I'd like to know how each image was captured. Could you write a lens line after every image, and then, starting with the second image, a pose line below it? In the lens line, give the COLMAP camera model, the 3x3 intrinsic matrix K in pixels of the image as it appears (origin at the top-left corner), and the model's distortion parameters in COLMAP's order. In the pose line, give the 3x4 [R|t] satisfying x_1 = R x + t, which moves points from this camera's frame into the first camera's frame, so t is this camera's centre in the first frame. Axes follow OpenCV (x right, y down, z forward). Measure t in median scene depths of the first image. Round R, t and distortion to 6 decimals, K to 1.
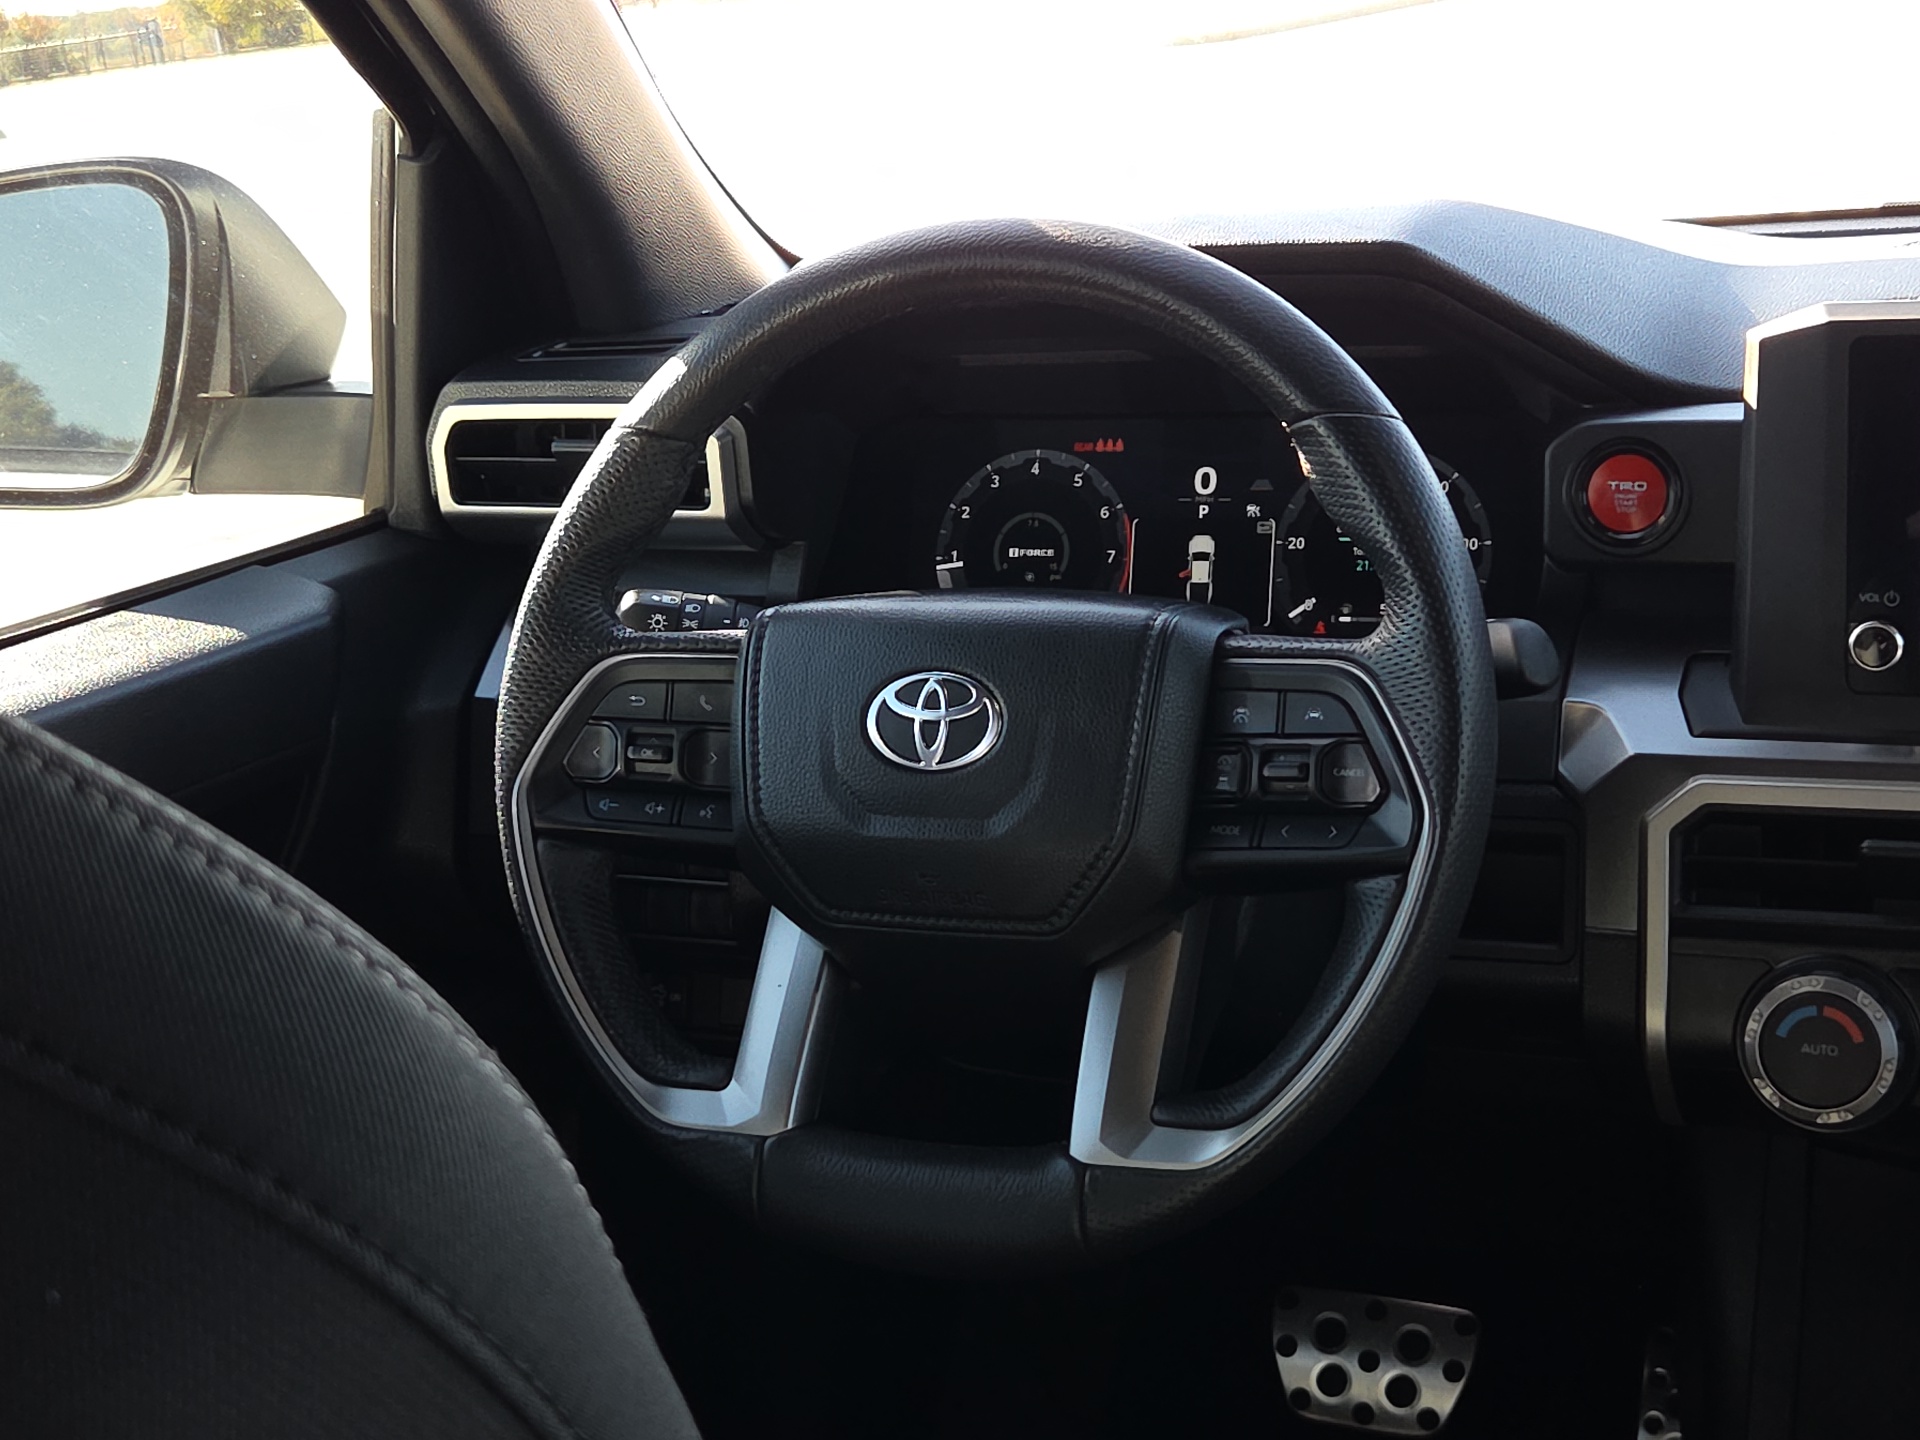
lens RADIAL K [[2830.8, 0, 962.5], [0, 2830.8, 689.3], [0, 0, 1]] dist [0.074261, -0.098121]
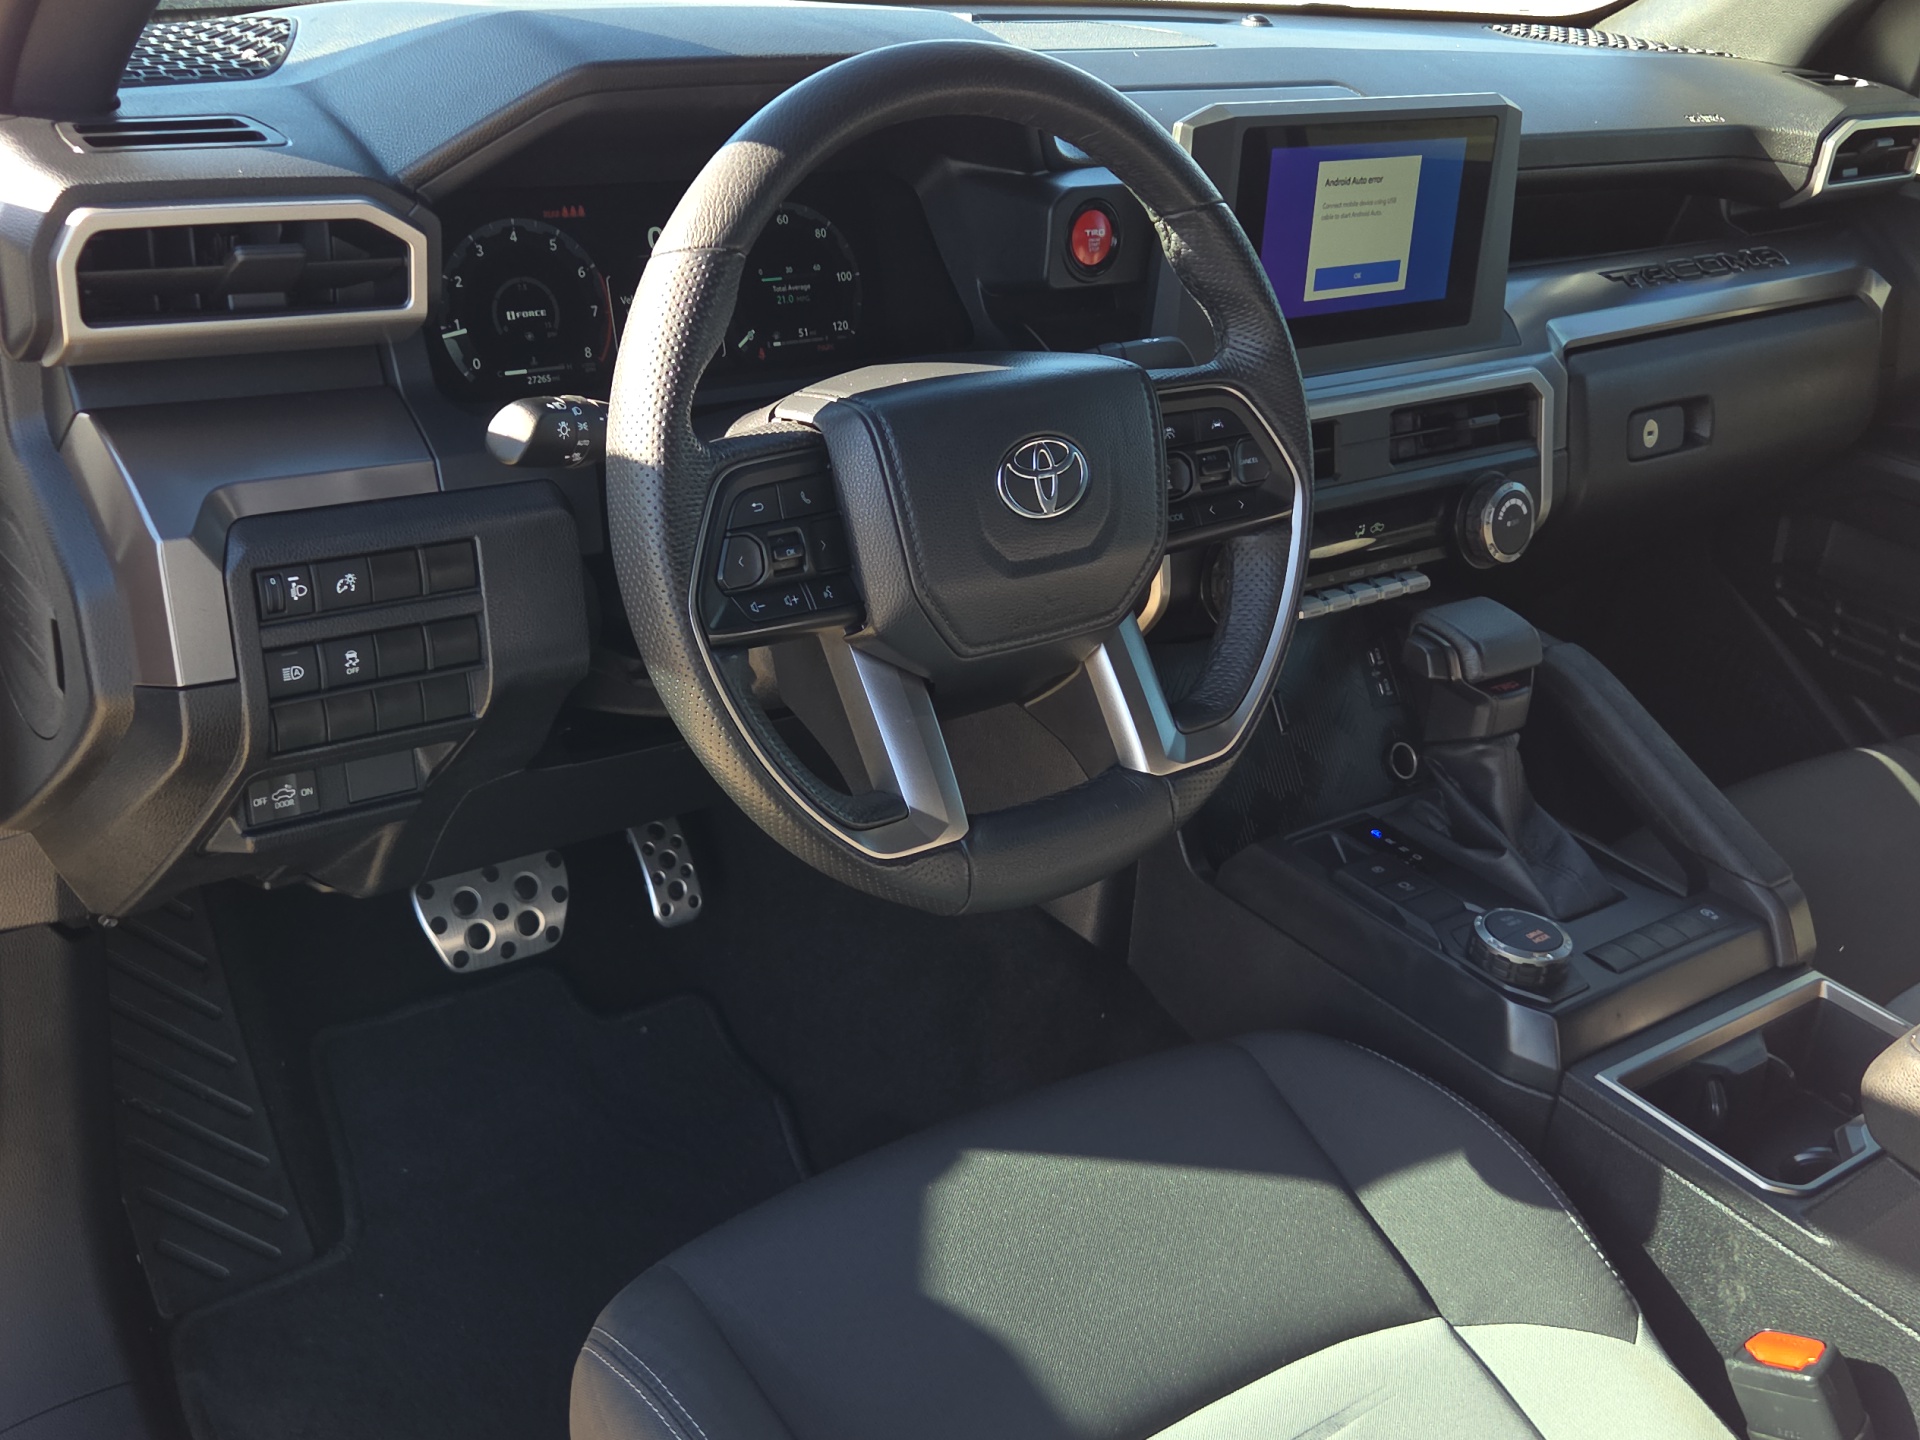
lens RADIAL K [[2006.0, 0, 928.3], [0, 2006.0, 708.7], [0, 0, 1]] dist [0.025339, -0.003170]
pose [[0.478061, -0.269446, 0.835976, -0.730161], [0.076140, 0.960913, 0.266174, -0.118152], [-0.875020, -0.063596, 0.479891, 0.572252]]
